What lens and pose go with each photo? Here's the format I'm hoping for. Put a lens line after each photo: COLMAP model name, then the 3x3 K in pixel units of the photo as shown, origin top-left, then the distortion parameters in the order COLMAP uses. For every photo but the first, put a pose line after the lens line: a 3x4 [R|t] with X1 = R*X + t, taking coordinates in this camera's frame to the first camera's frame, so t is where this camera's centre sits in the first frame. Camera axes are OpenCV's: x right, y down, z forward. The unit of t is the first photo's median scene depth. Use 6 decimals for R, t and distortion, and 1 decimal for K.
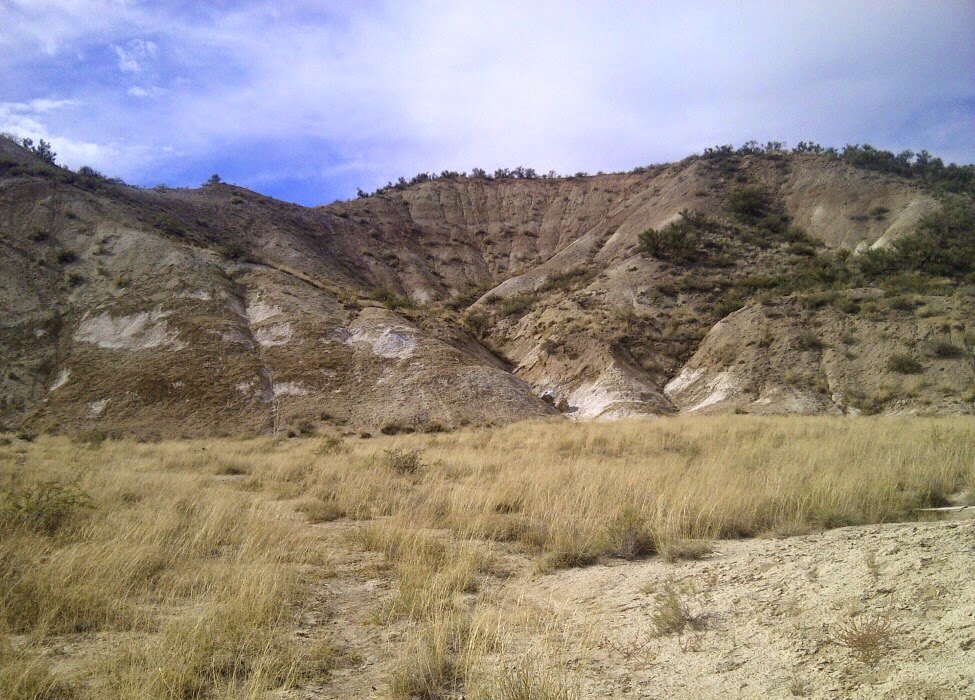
lens RADIAL K [[392.3, 0, 487.5], [0, 392.3, 348.8], [0, 0, 1]] dist [0.001056, 0.000264]
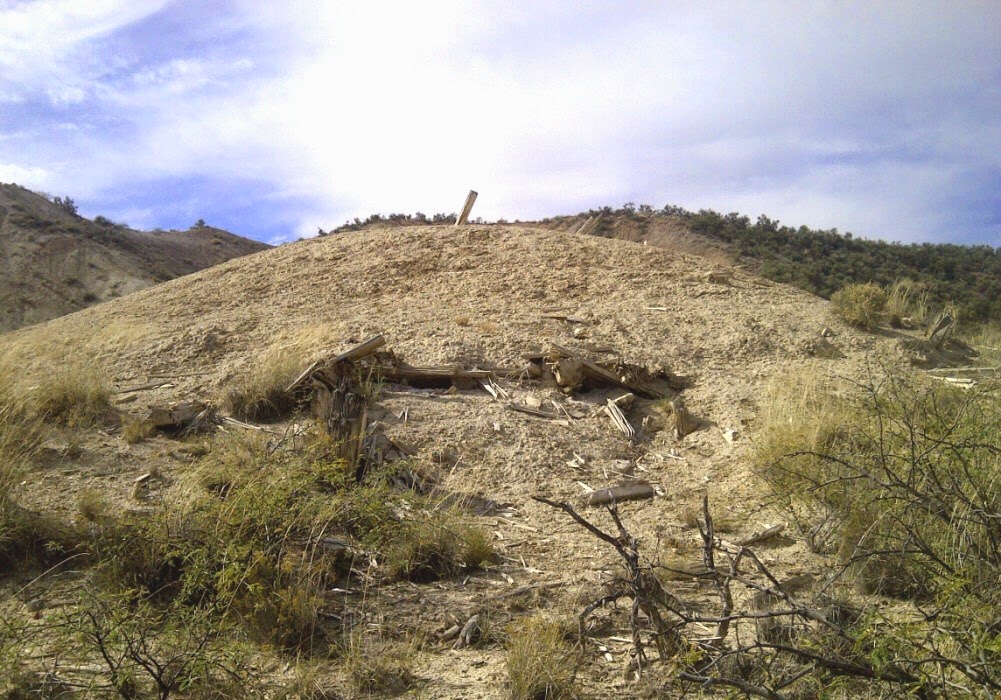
lens RADIAL K [[405.2, 0, 500.5], [0, 405.2, 351.6], [0, 0, 1]] dist [-0.000990, -0.000234]
pose [[0.999620, 0.026529, 0.007482, 0.293908], [-0.026547, 0.999645, 0.002265, -0.049136], [-0.007420, -0.002463, 0.999969, -0.336842]]
